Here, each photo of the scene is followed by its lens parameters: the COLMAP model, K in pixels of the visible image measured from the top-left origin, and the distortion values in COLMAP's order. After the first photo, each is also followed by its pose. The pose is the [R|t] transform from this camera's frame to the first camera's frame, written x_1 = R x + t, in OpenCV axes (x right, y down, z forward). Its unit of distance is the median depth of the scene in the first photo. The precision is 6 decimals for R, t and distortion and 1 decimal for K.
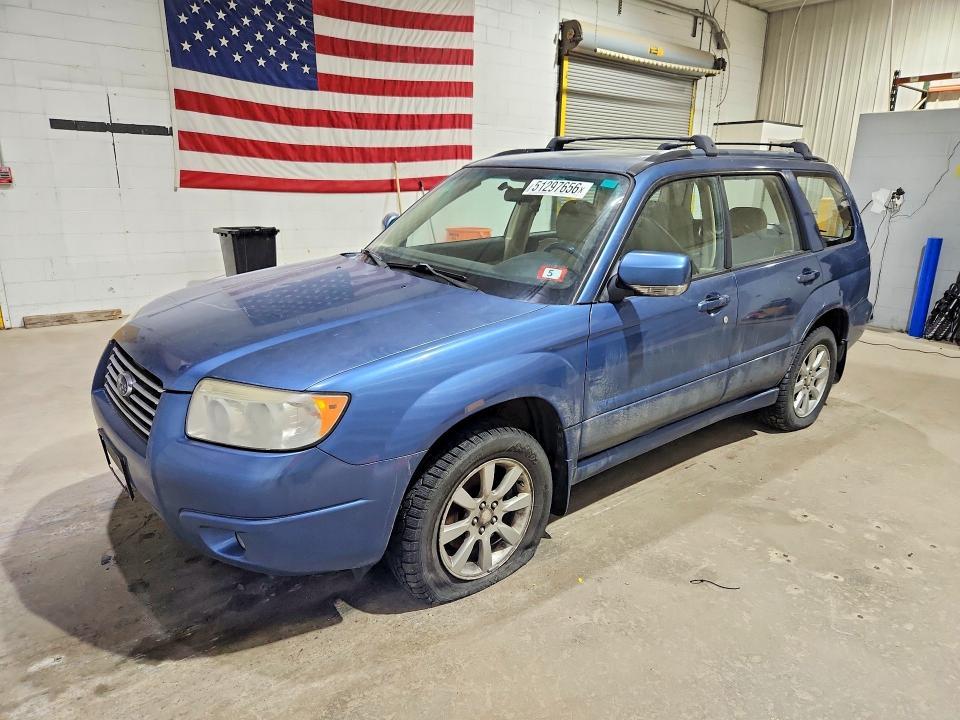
lens RADIAL K [[647.0, 0, 475.4], [0, 647.0, 366.8], [0, 0, 1]] dist [0.032192, -0.021047]
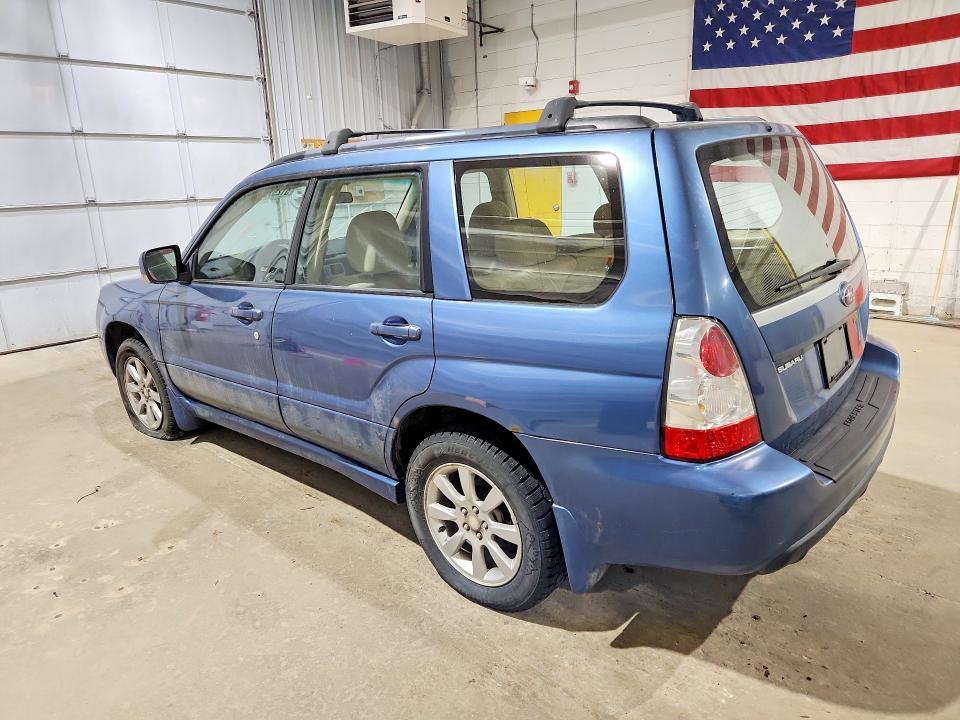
lens RADIAL K [[647.0, 0, 473.9], [0, 647.0, 352.7], [0, 0, 1]] dist [0.032192, -0.021047]
pose [[0.150064, 0.232828, -0.960870, 0.889989], [-0.232325, 0.952966, 0.194629, -0.198580], [0.960992, 0.194028, 0.197098, 0.755713]]
